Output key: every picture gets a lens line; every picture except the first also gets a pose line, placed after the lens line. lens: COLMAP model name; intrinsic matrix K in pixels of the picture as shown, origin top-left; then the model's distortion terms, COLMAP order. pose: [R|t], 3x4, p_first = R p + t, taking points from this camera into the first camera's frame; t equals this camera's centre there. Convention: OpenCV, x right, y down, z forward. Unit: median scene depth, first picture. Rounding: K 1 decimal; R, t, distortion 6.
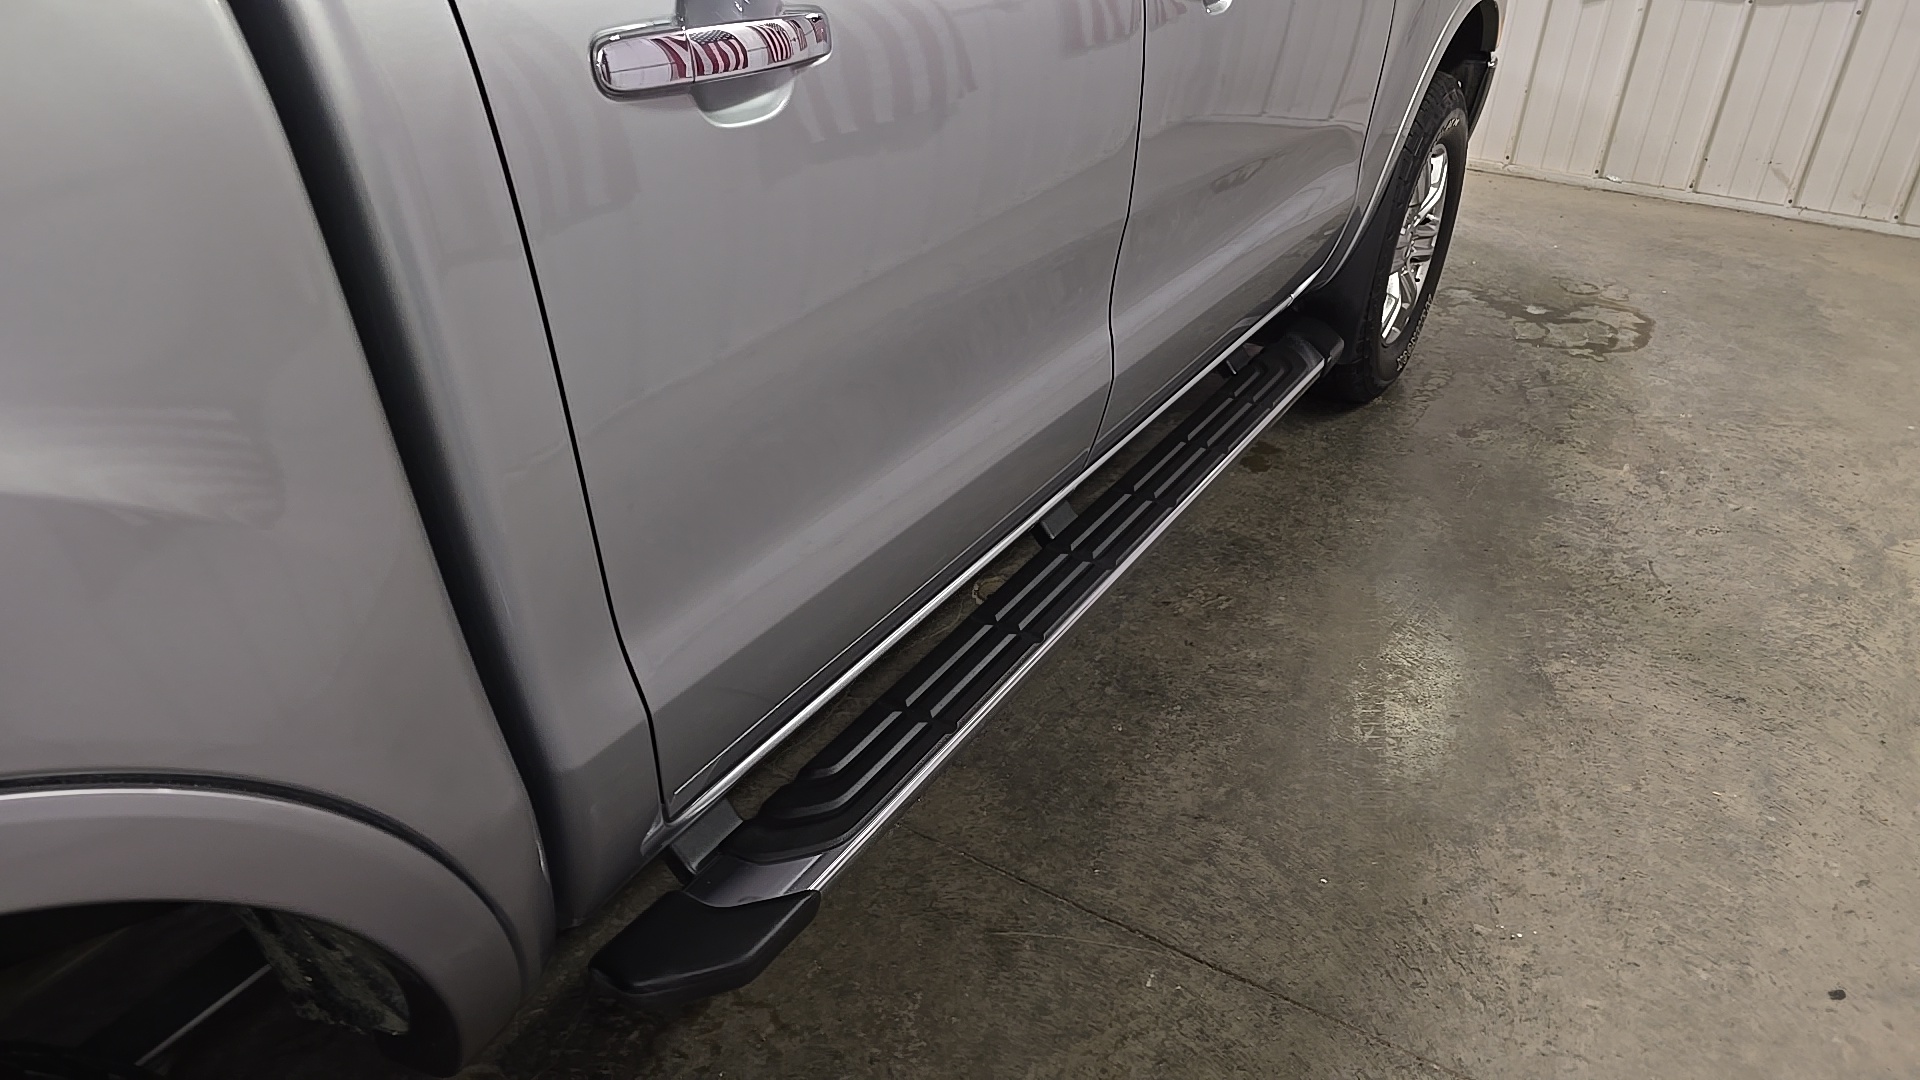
lens RADIAL K [[1303.0, 0, 956.7], [0, 1303.0, 532.6], [0, 0, 1]] dist [0.060172, -0.053679]
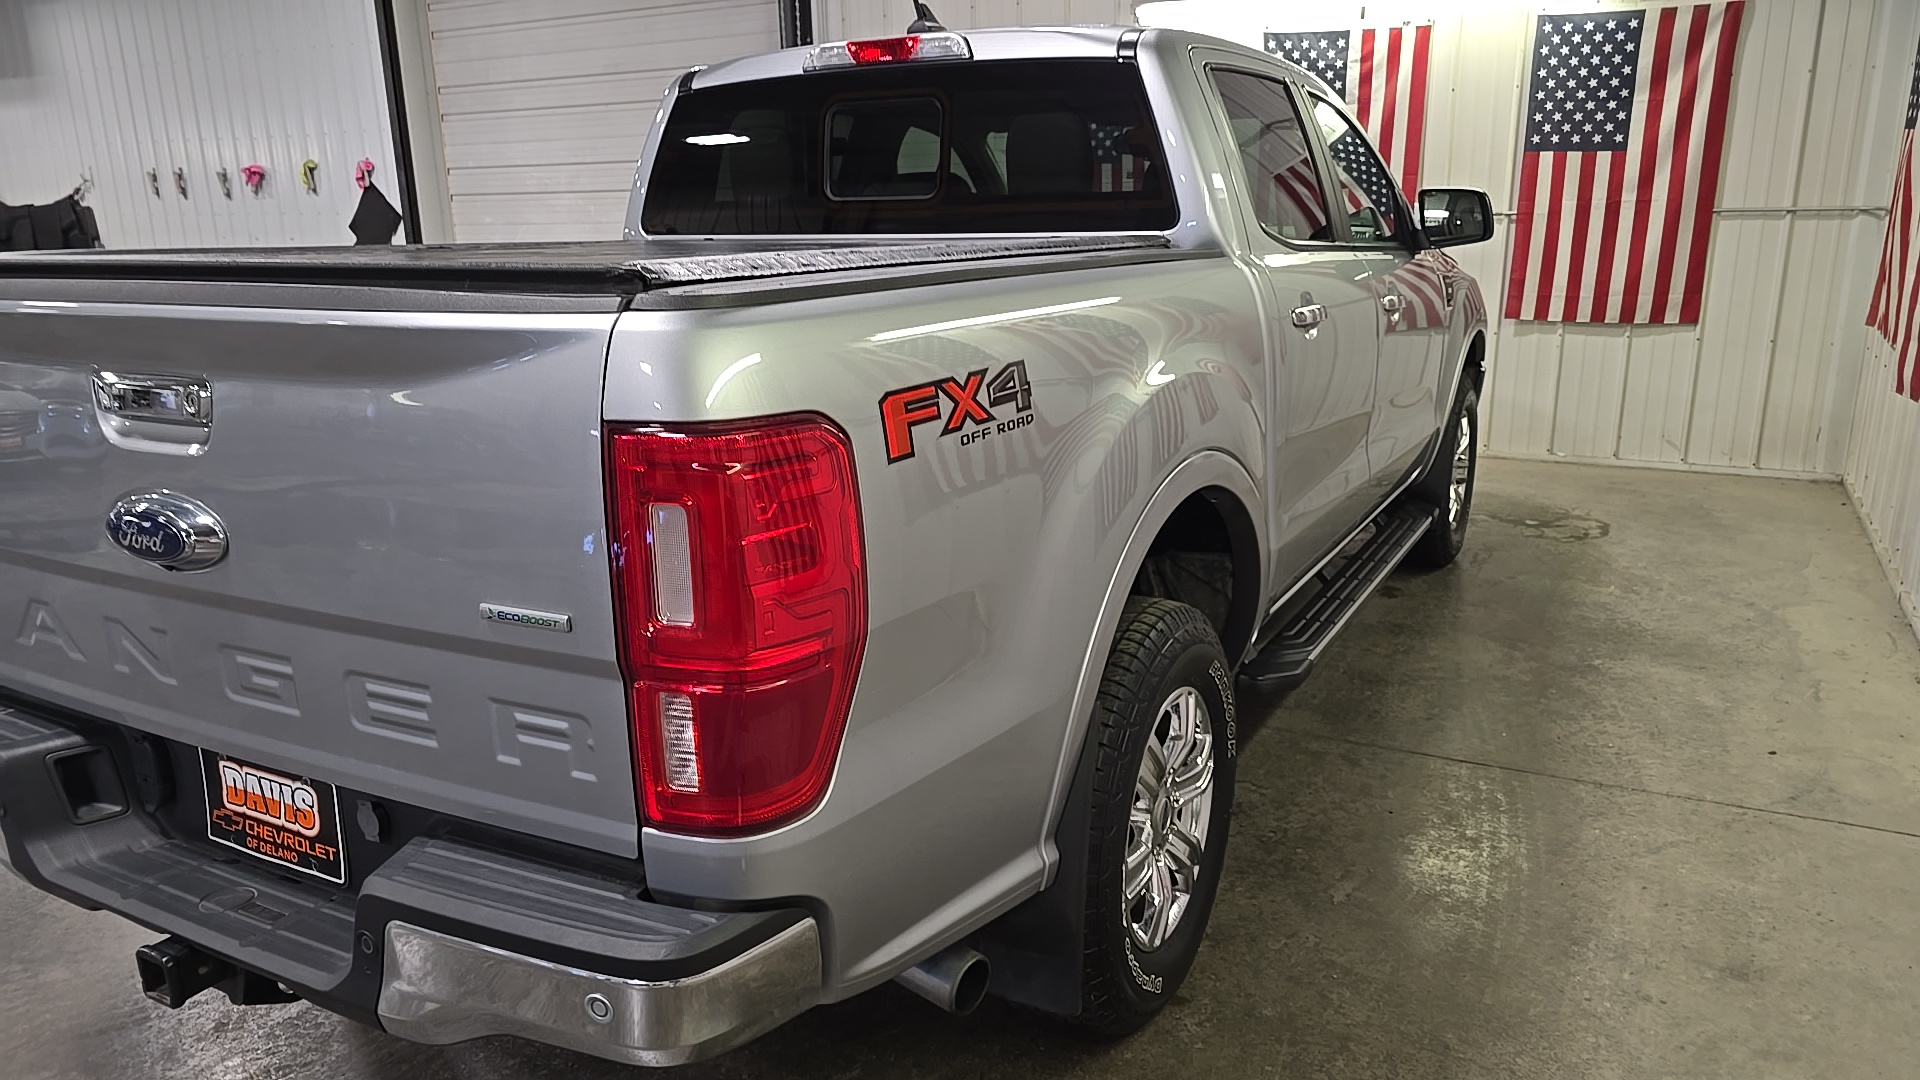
lens RADIAL K [[1289.3, 0, 960.0], [0, 1289.3, 540.0], [0, 0, 1]] dist [0.071208, -0.079115]
pose [[0.997974, -0.054642, 0.032586, -0.334472], [0.061590, 0.958159, -0.279531, 0.284038], [-0.015949, 0.280971, 0.959584, -0.534143]]
